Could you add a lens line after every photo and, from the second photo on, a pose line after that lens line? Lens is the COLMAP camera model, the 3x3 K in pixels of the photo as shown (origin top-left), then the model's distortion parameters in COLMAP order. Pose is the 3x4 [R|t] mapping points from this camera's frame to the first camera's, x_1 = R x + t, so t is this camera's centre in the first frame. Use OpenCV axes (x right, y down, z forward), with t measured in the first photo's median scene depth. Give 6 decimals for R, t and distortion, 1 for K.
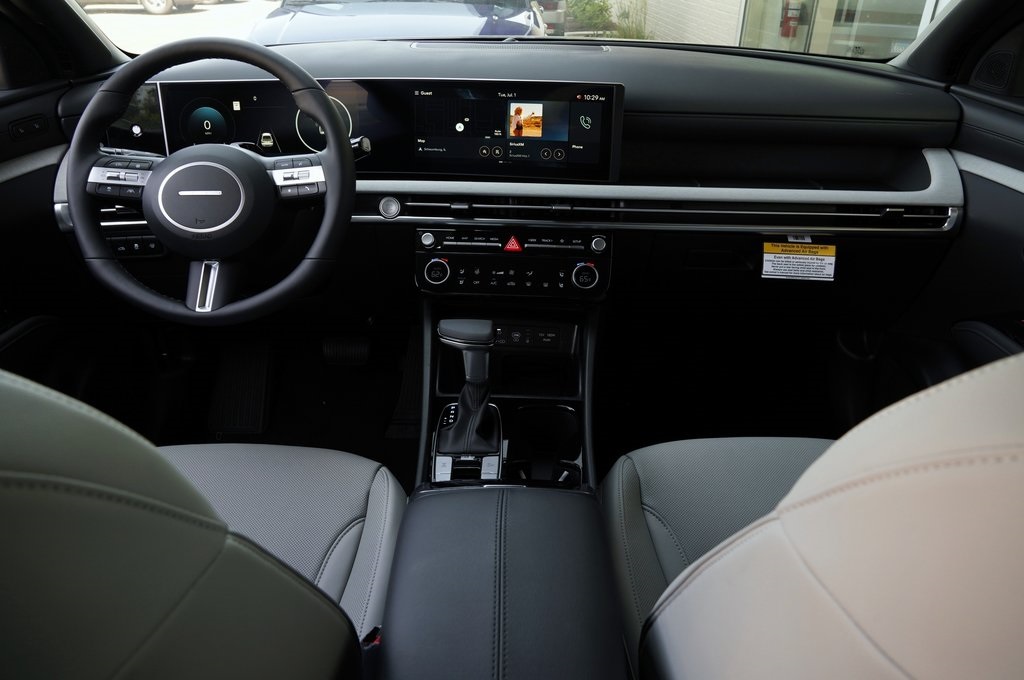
lens RADIAL K [[714.2, 0, 512.0], [0, 714.2, 340.0], [0, 0, 1]] dist [-0.120780, 0.074592]
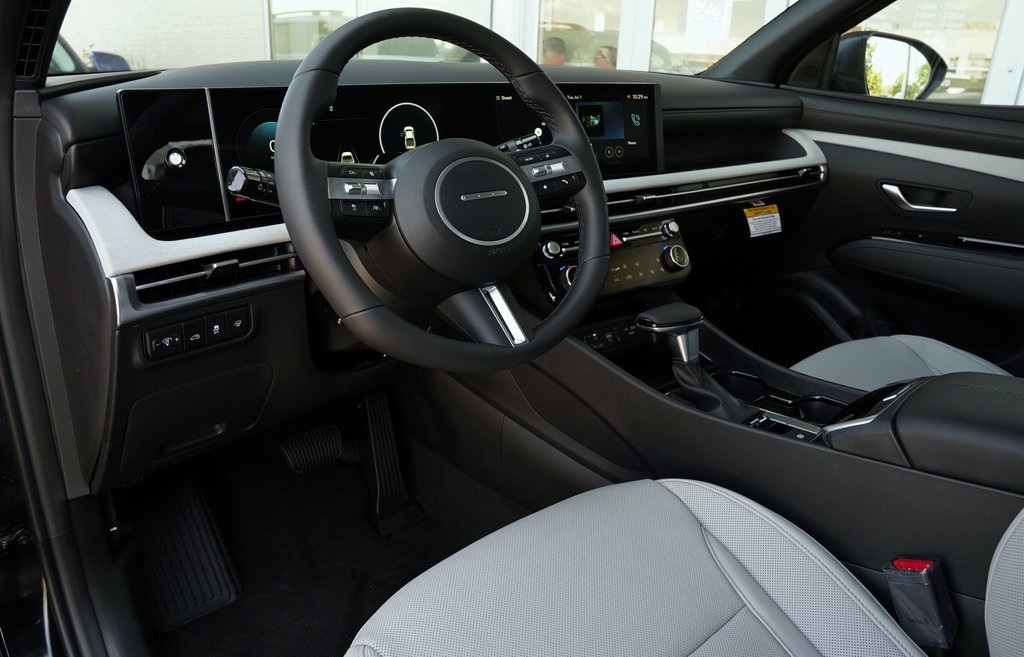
lens RADIAL K [[737.3, 0, 512.0], [0, 737.3, 328.5], [0, 0, 1]] dist [-0.103286, 0.000014]
pose [[0.736951, -0.221018, 0.638792, -0.796755], [0.309027, 0.950653, -0.027593, -0.032159], [-0.601171, 0.217738, 0.768885, 0.318938]]
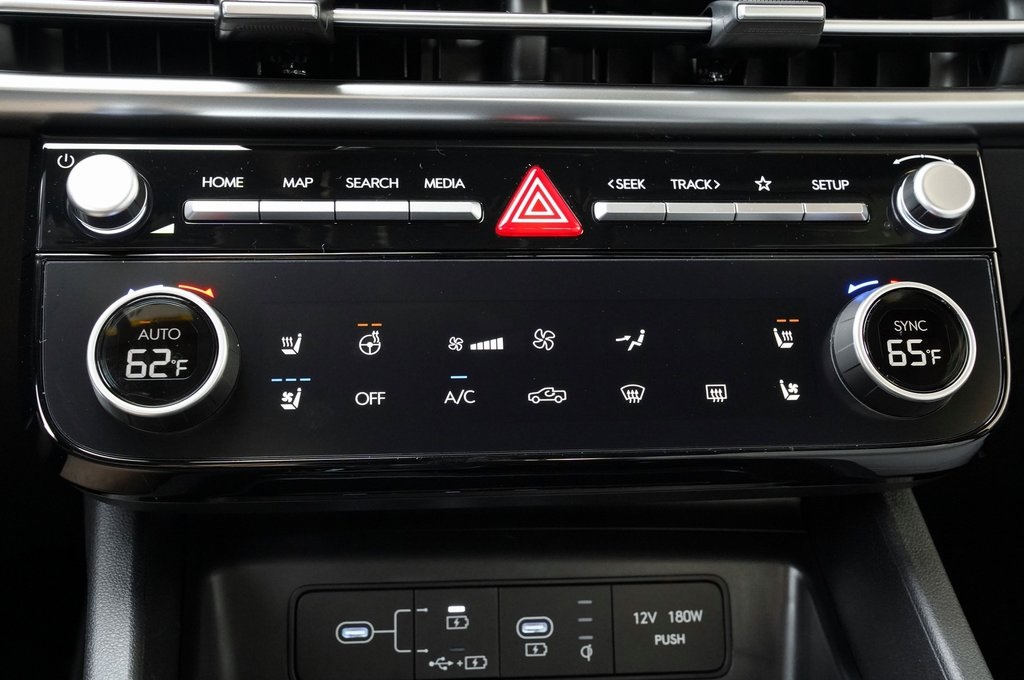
lens RADIAL K [[1129.6, 0, 512.0], [0, 1129.6, 340.0], [0, 0, 1]] dist [-0.000522, 0.002269]
pose [[0.981905, -0.039554, 0.185200, -0.068226], [0.066567, 0.987627, -0.141995, -0.049939], [-0.177292, 0.151754, 0.972388, 0.691277]]
